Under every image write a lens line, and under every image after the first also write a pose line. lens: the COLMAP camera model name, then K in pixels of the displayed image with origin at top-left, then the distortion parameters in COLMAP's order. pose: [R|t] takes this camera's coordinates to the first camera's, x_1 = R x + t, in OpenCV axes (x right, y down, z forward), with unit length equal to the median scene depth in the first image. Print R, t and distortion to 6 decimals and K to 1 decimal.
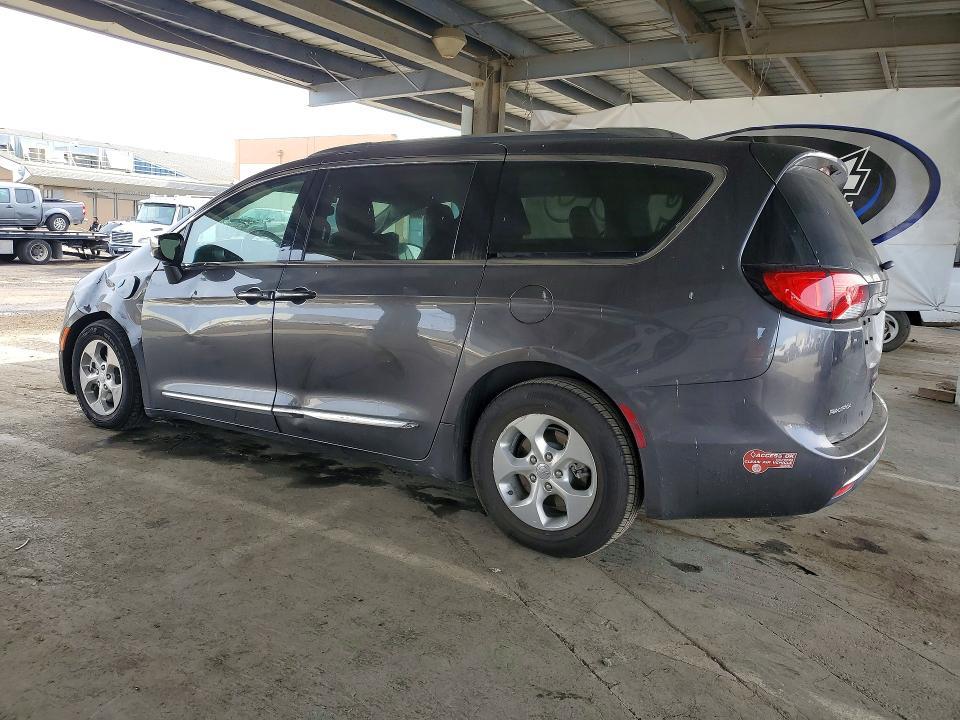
lens RADIAL K [[745.8, 0, 480.0], [0, 745.8, 360.0], [0, 0, 1]] dist [-0.007987, -0.002485]
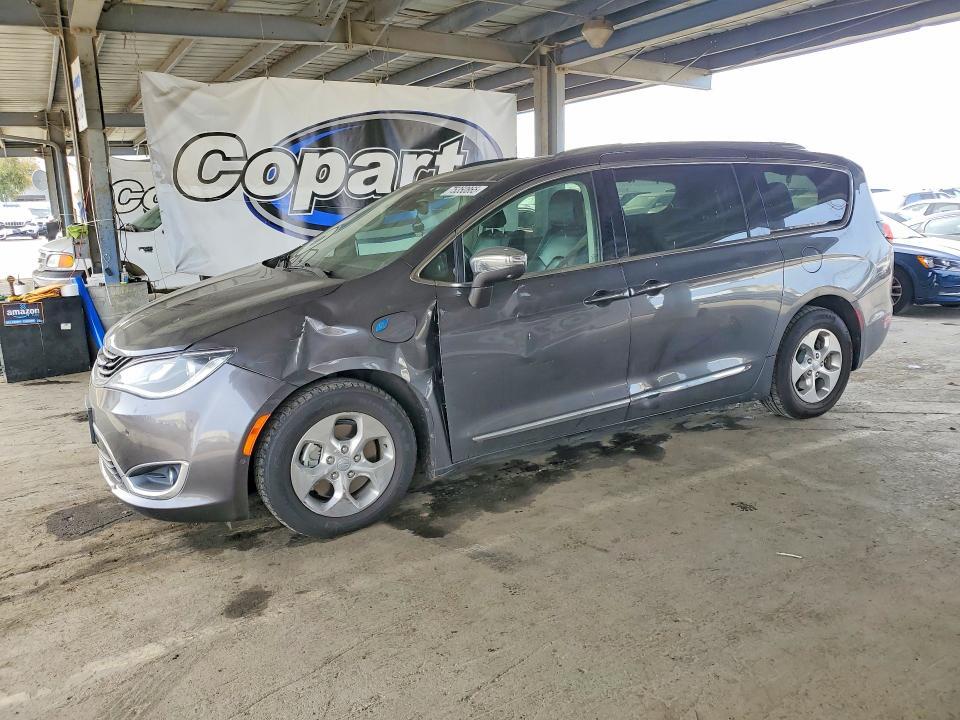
lens RADIAL K [[756.6, 0, 480.0], [0, 756.6, 360.0], [0, 0, 1]] dist [0.012642, 0.002314]
pose [[0.485186, -0.234520, 0.842375, -1.278878], [0.200428, 0.967541, 0.153926, -0.194716], [-0.851131, 0.094152, 0.516441, 0.638990]]
